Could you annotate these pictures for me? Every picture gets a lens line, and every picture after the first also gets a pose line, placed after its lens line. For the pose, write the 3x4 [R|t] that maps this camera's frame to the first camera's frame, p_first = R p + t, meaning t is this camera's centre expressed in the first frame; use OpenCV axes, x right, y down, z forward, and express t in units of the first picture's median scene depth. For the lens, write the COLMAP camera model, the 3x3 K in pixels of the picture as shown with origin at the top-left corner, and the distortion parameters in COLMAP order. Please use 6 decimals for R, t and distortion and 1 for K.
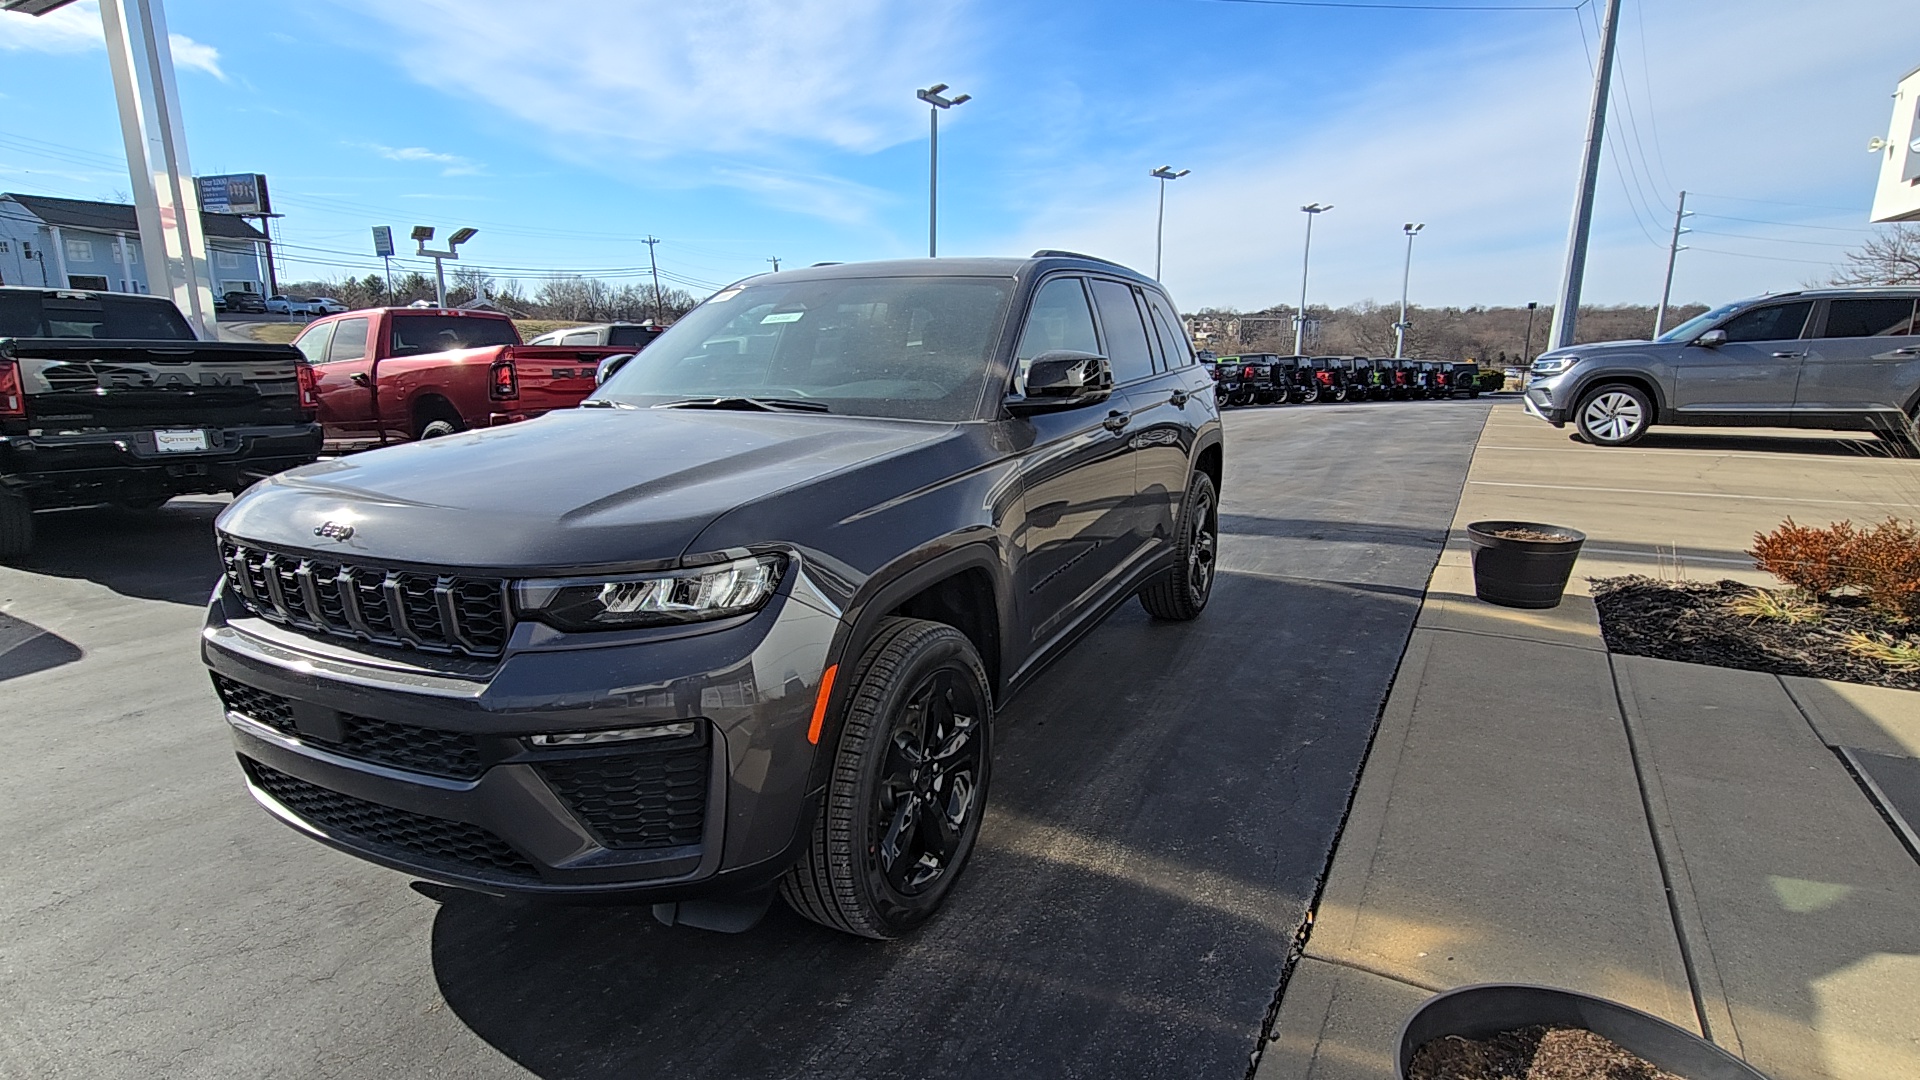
lens RADIAL K [[964.1, 0, 951.2], [0, 964.1, 547.6], [0, 0, 1]] dist [-0.000345, 0.000198]
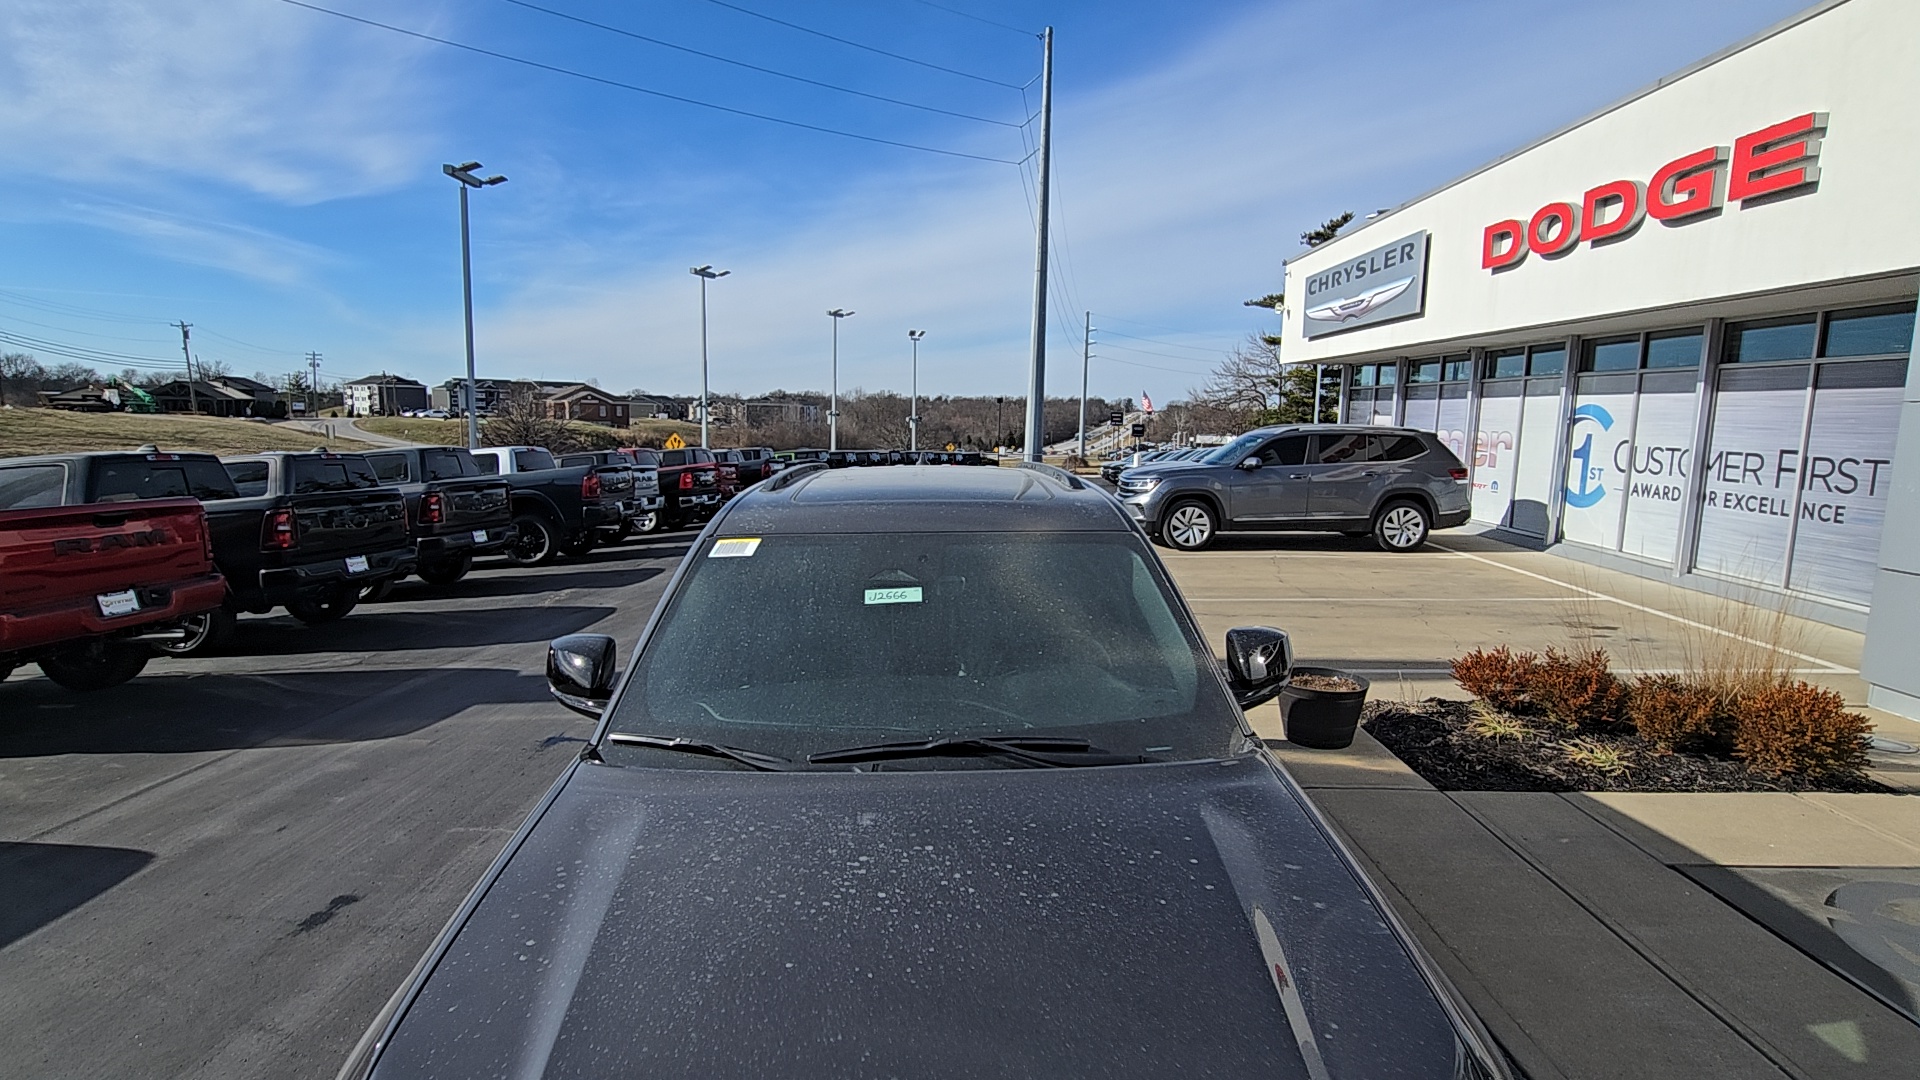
lens RADIAL K [[964.1, 0, 951.2], [0, 964.1, 547.6], [0, 0, 1]] dist [-0.000345, 0.000198]
pose [[0.878448, -0.054389, 0.474733, -0.148572], [0.093396, 0.993882, -0.058955, -0.066791], [-0.468622, 0.096127, 0.878153, 0.085526]]
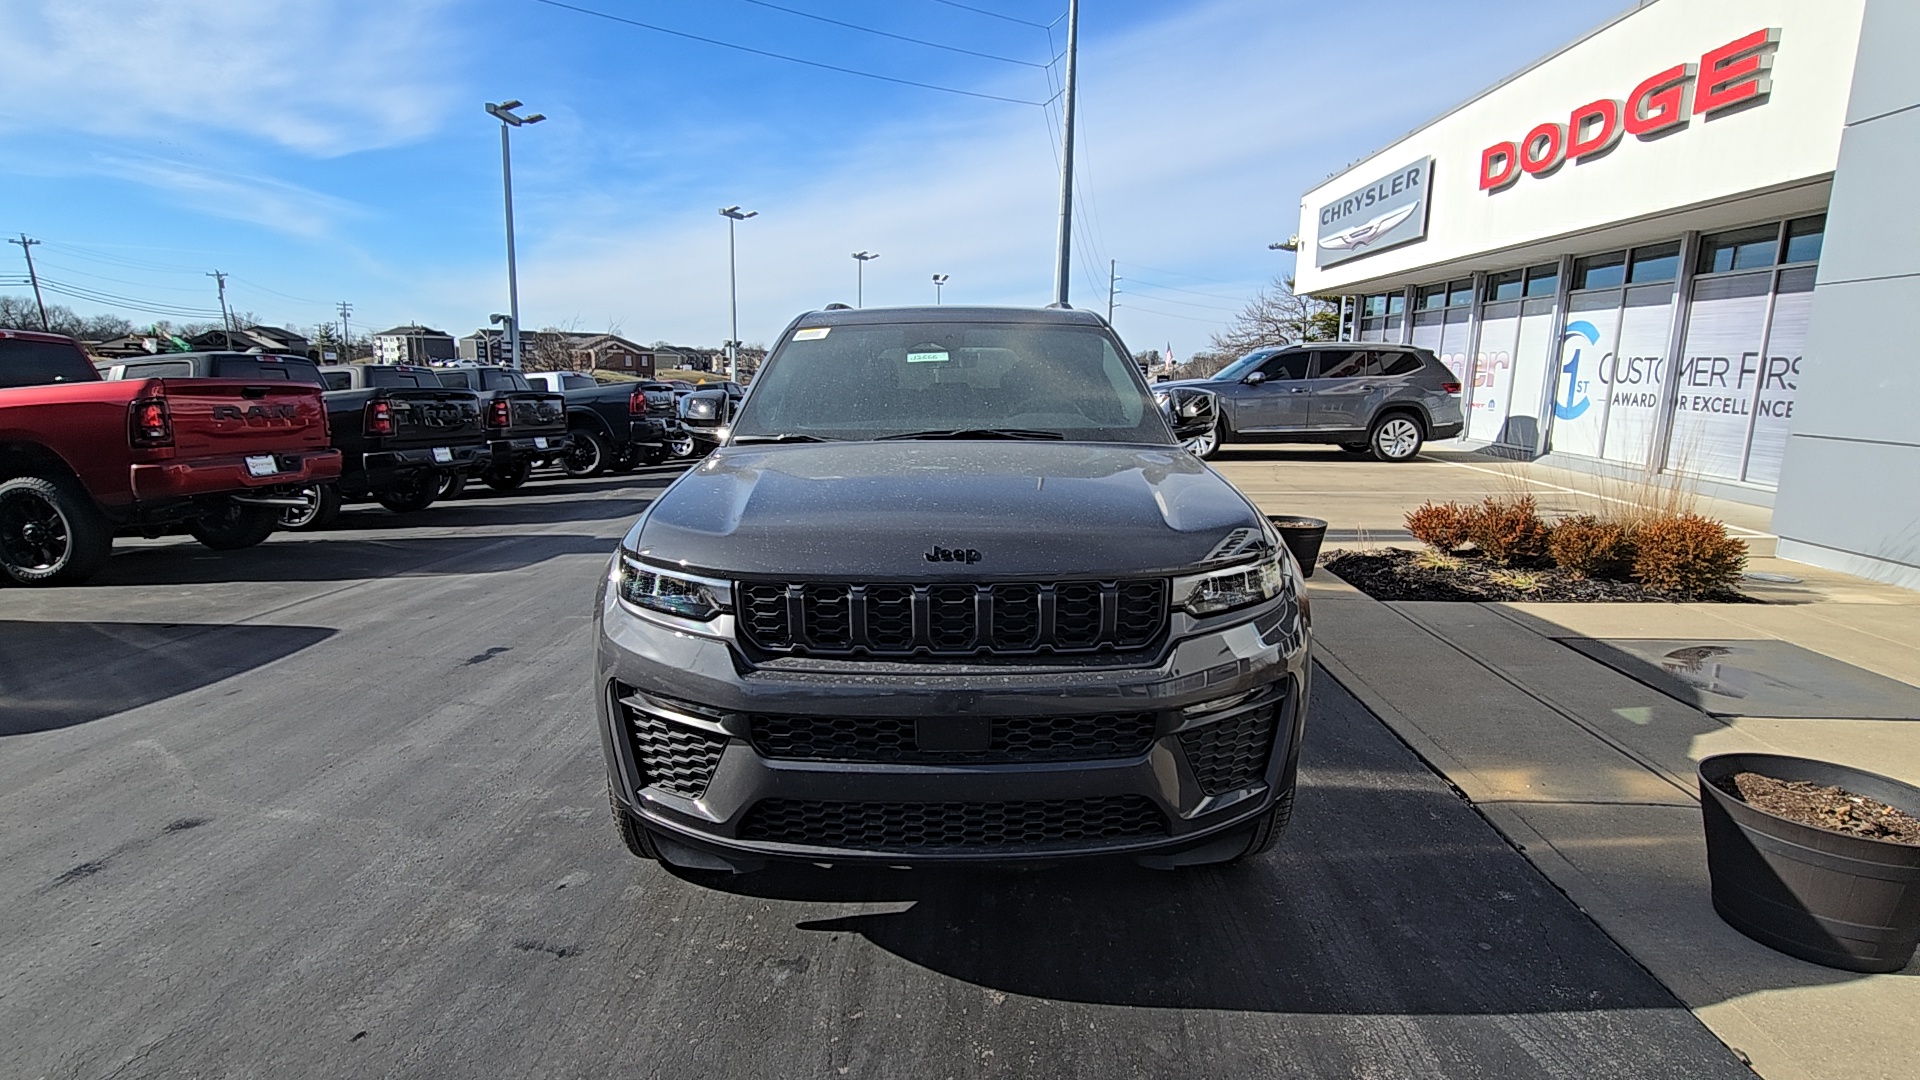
lens RADIAL K [[964.1, 0, 951.2], [0, 964.1, 547.6], [0, 0, 1]] dist [-0.000345, 0.000198]
pose [[0.889685, -0.073111, 0.450683, -0.194772], [0.088837, 0.995950, -0.013807, -0.001864], [-0.447848, 0.052321, 0.892578, 0.007730]]
